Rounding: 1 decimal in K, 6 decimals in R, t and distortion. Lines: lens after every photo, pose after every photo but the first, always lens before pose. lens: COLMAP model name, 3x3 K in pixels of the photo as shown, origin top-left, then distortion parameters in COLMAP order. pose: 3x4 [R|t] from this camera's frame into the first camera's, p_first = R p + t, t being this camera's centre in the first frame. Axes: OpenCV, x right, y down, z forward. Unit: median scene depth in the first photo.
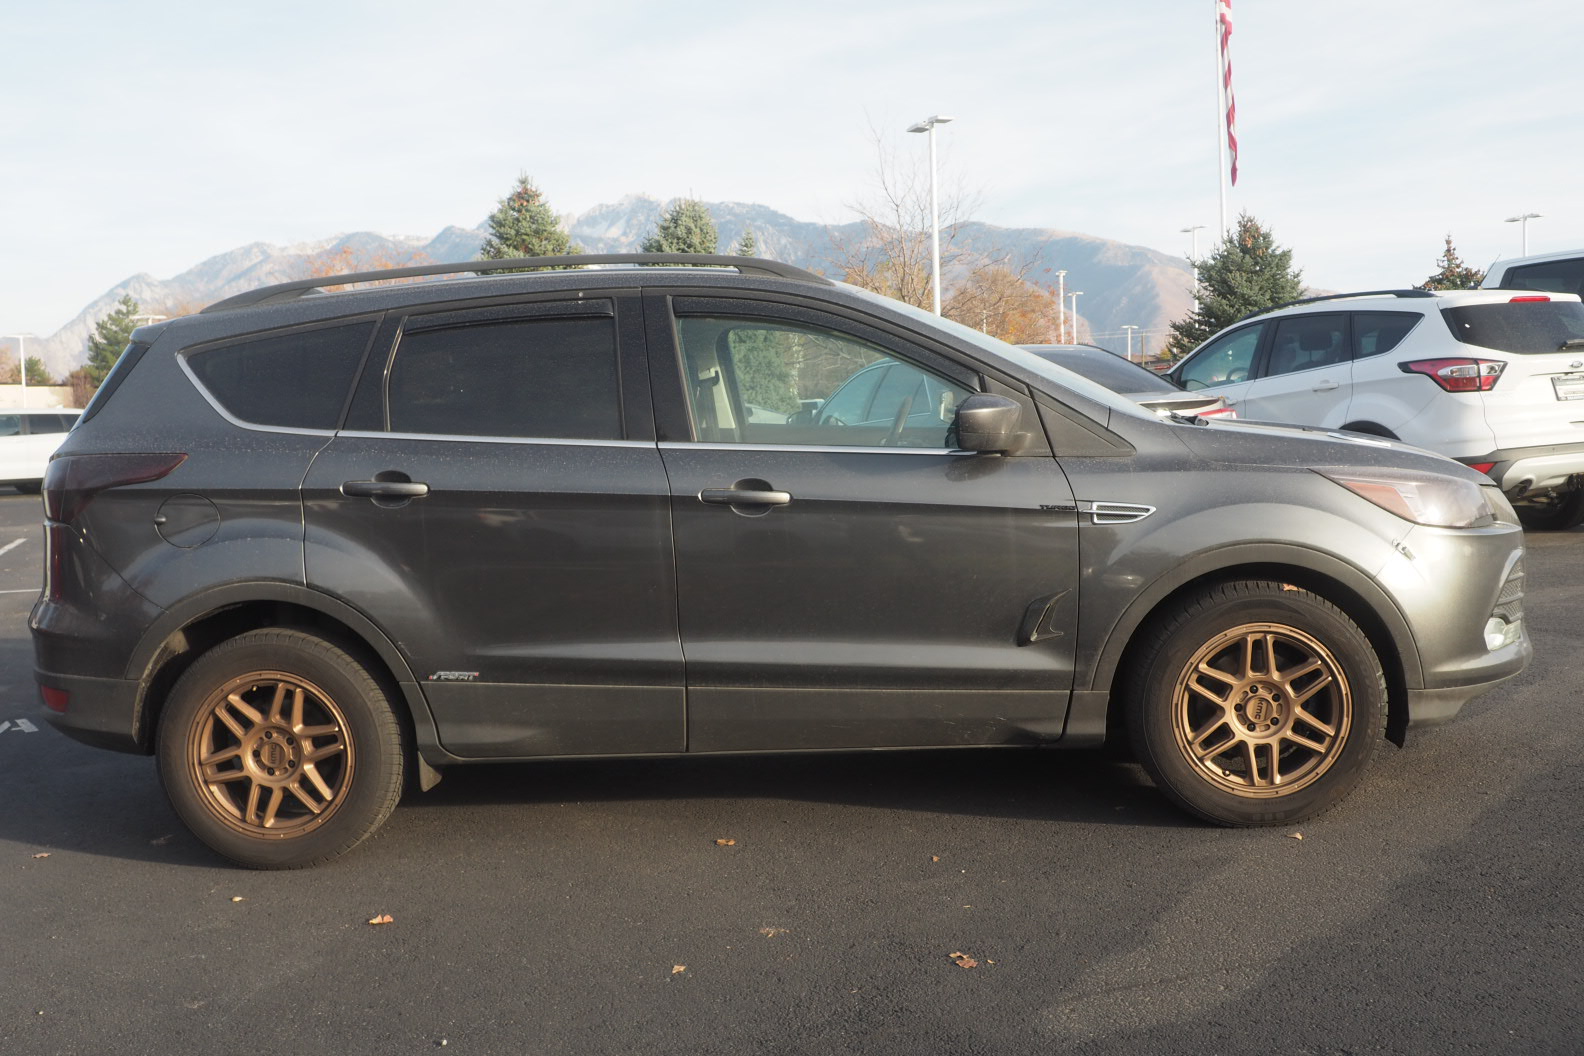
lens RADIAL K [[1514.2, 0, 792.0], [0, 1514.2, 528.0], [0, 0, 1]] dist [-0.008362, 0.007808]
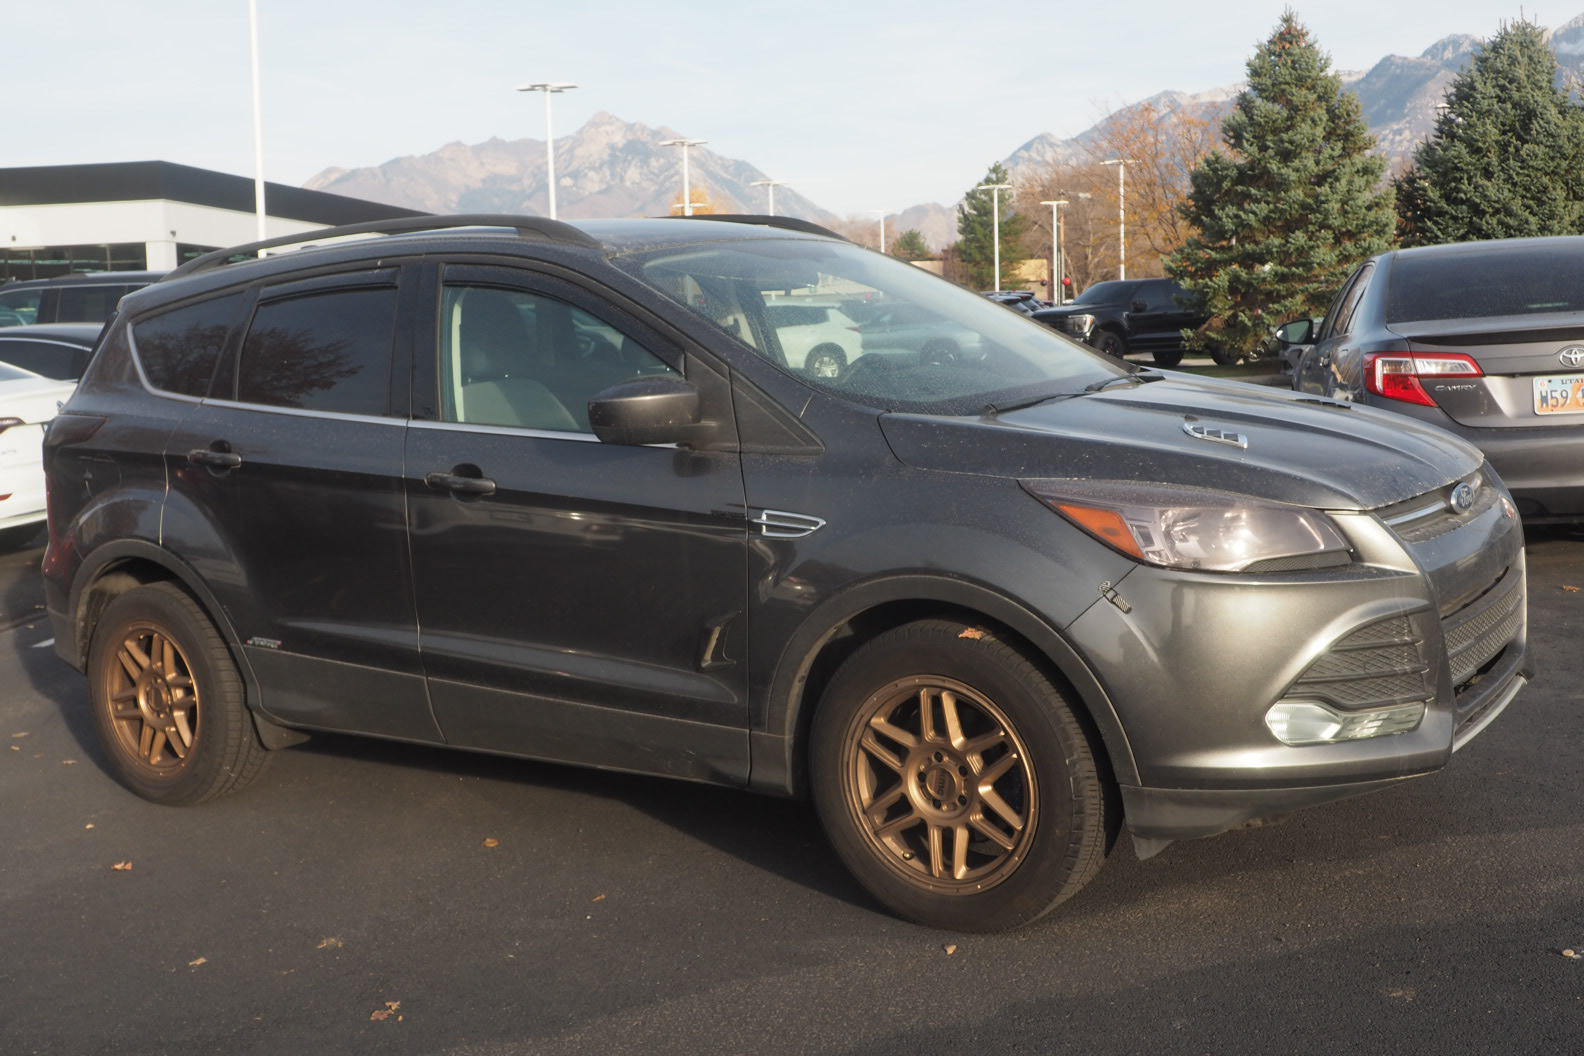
lens RADIAL K [[1720.9, 0, 792.0], [0, 1720.9, 528.0], [0, 0, 1]] dist [-0.001161, 0.001308]
pose [[0.855433, 0.059885, -0.514439, 0.677111], [-0.025535, 0.996961, 0.073595, -0.074821], [0.517283, -0.049820, 0.854363, 0.192531]]
